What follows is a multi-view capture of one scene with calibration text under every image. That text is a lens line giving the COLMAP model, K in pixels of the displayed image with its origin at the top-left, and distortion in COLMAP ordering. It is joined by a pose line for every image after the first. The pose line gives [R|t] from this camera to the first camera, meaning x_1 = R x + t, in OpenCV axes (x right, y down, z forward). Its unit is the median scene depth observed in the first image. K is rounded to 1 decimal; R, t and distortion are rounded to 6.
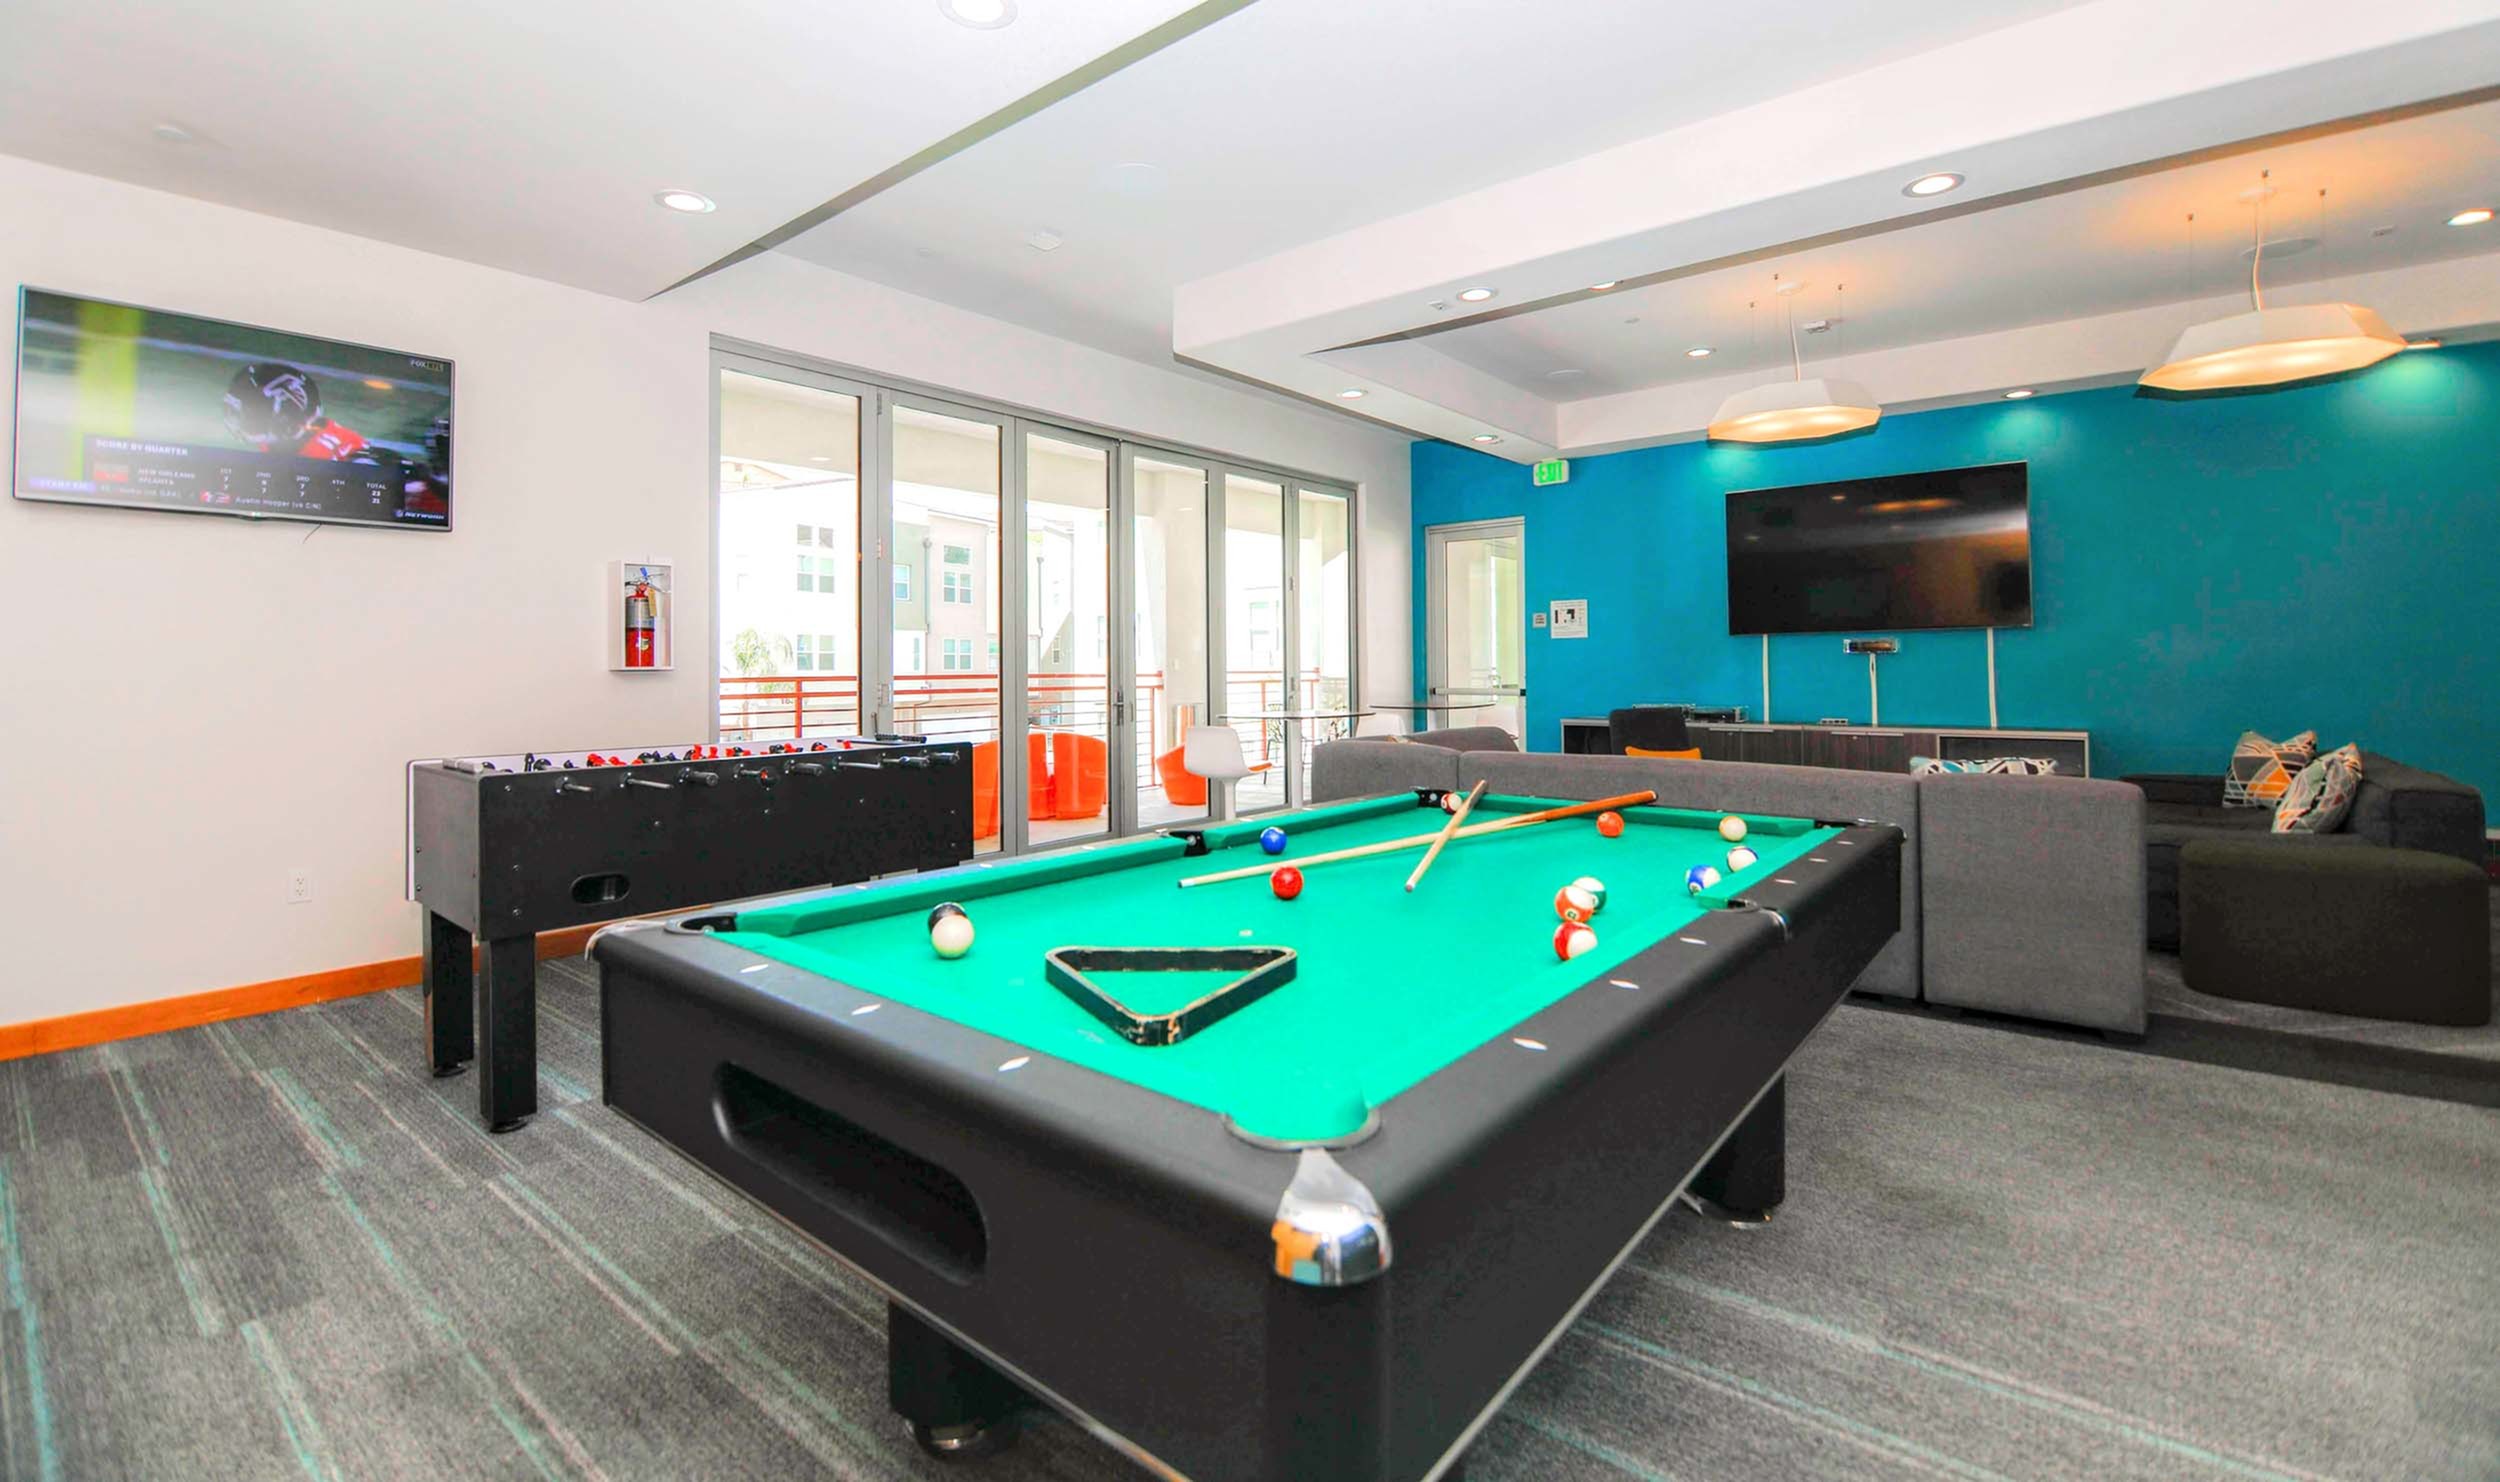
lens RADIAL K [[1083.0, 0, 1238.5], [0, 1083.0, 663.7], [0, 0, 1]] dist [-0.000226, 0.000003]
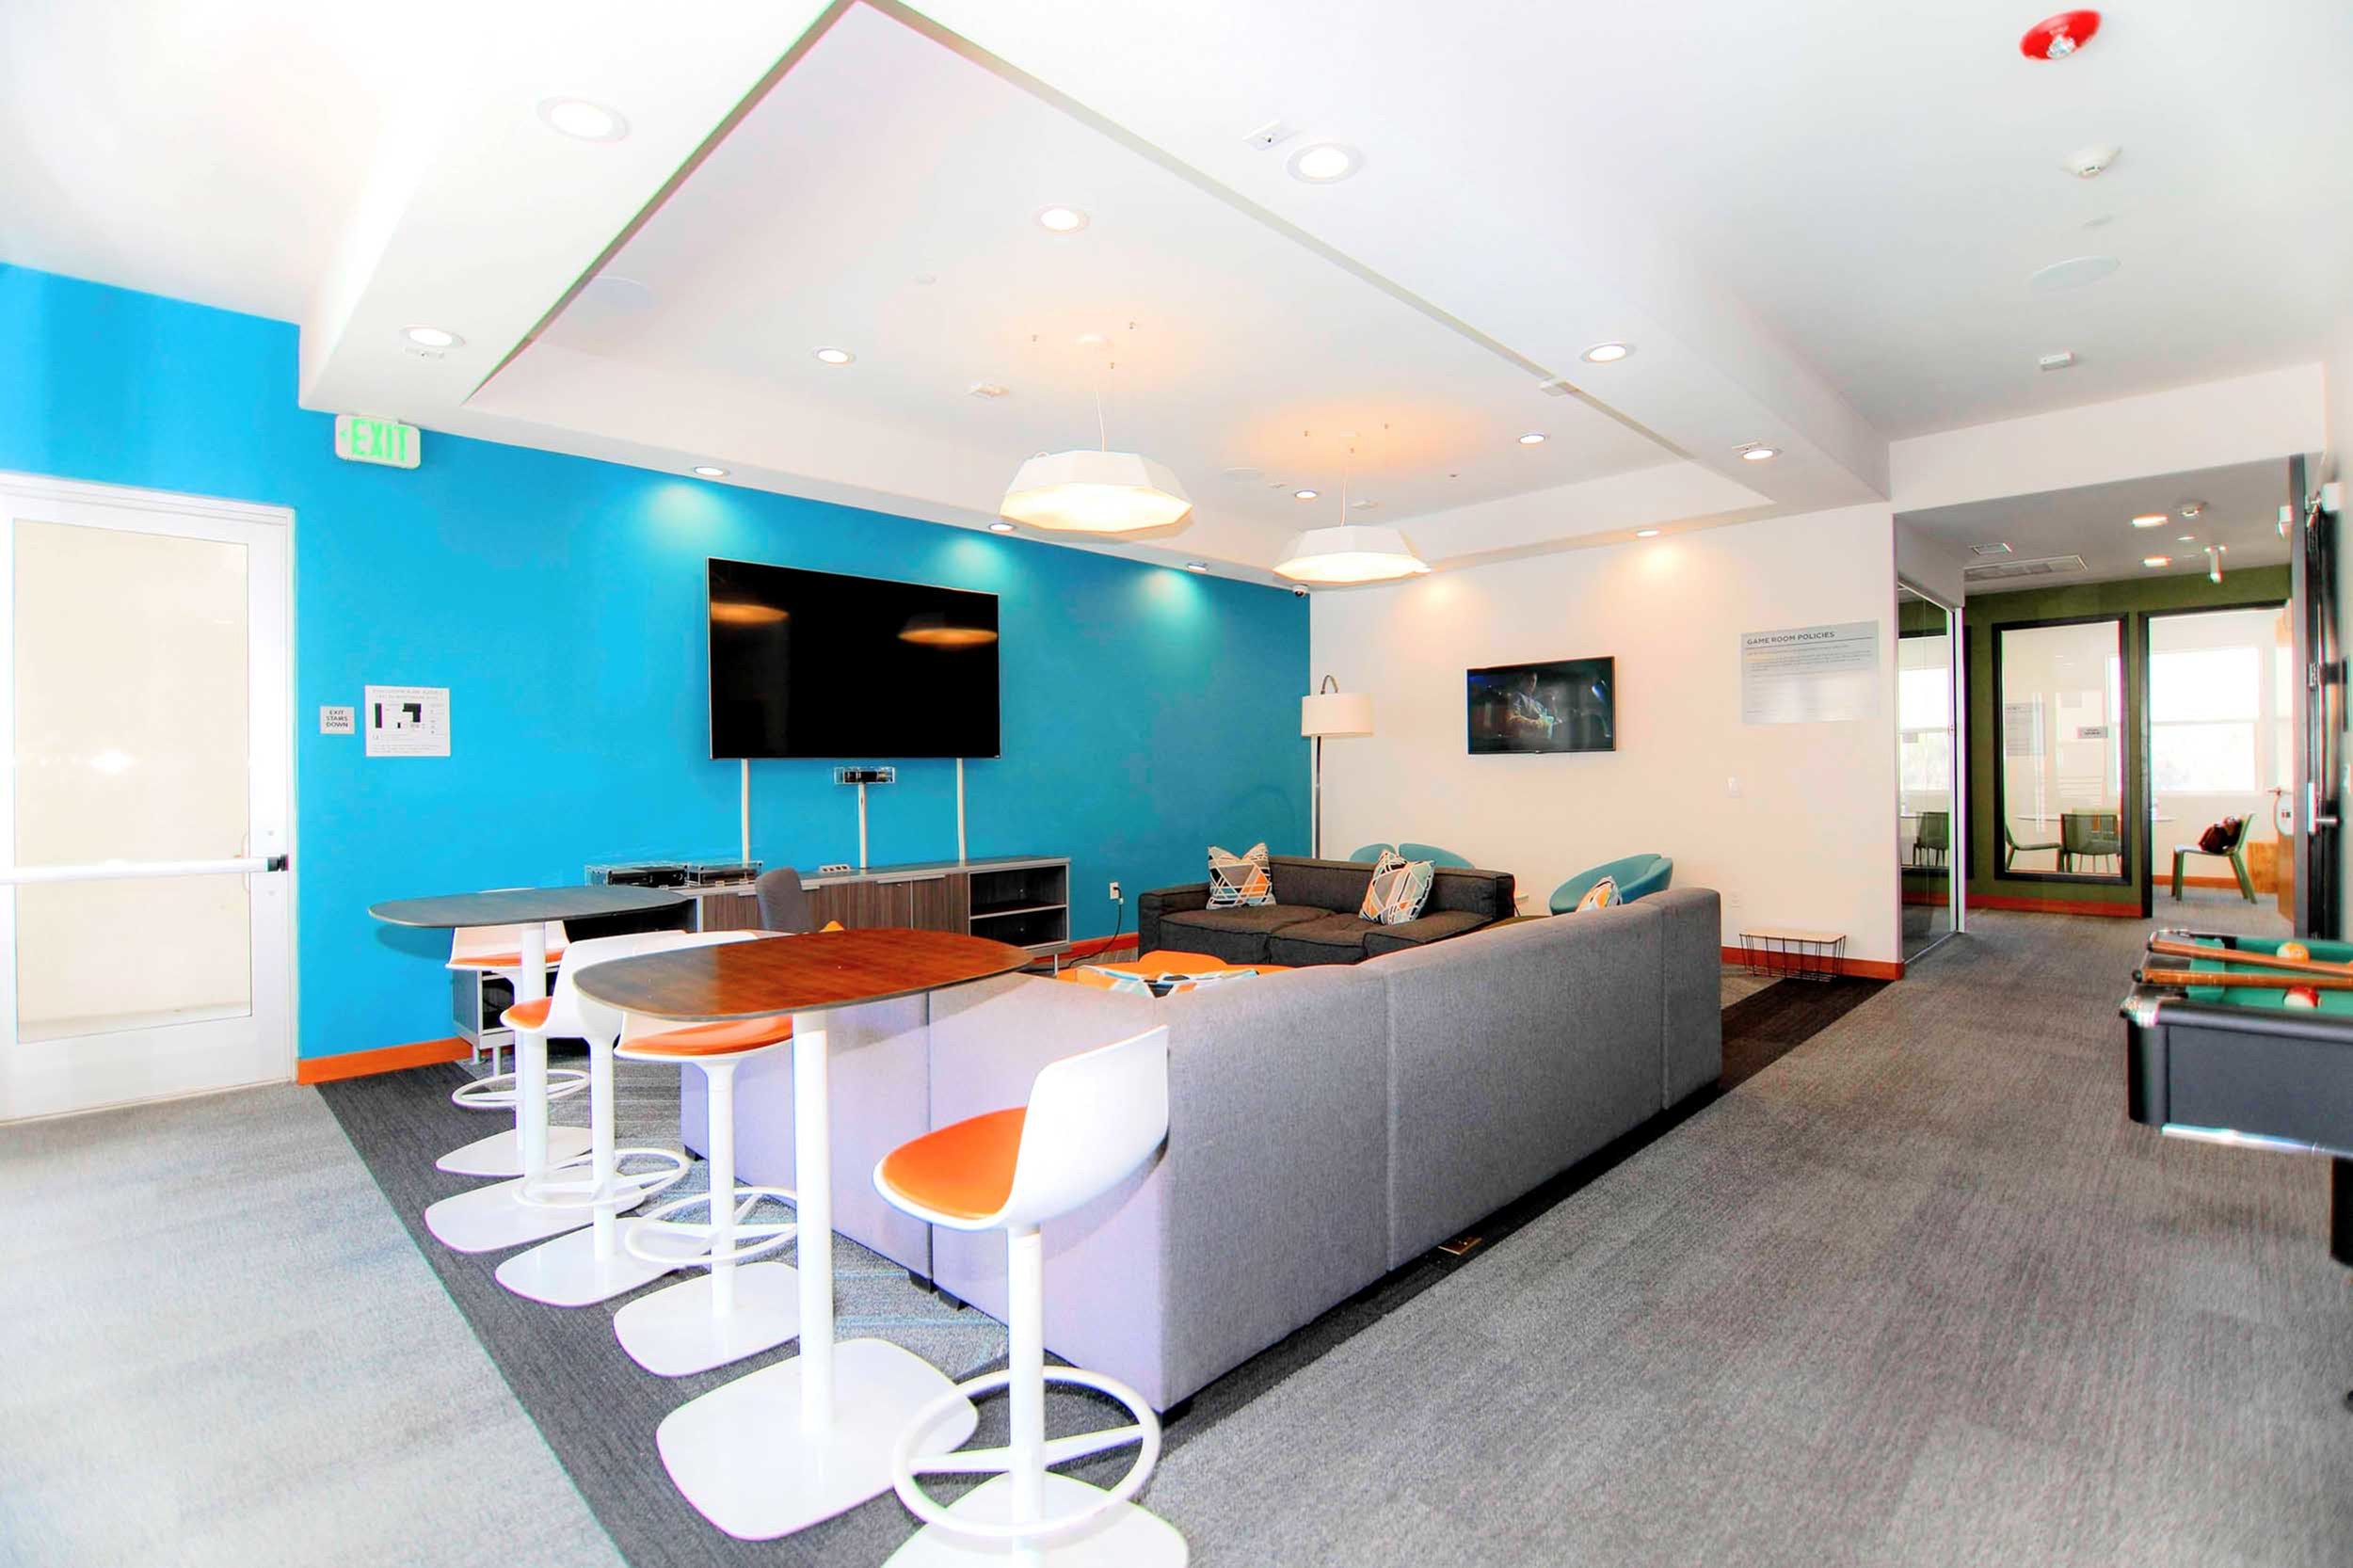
lens RADIAL K [[1075.7, 0, 1176.0], [0, 1075.7, 777.7], [0, 0, 1]] dist [-0.001571, -0.000021]
pose [[0.092507, 0.005554, 0.995697, -0.196421], [0.009888, 0.999930, -0.006496, -0.005917], [-0.995663, 0.010446, 0.092446, 0.574275]]
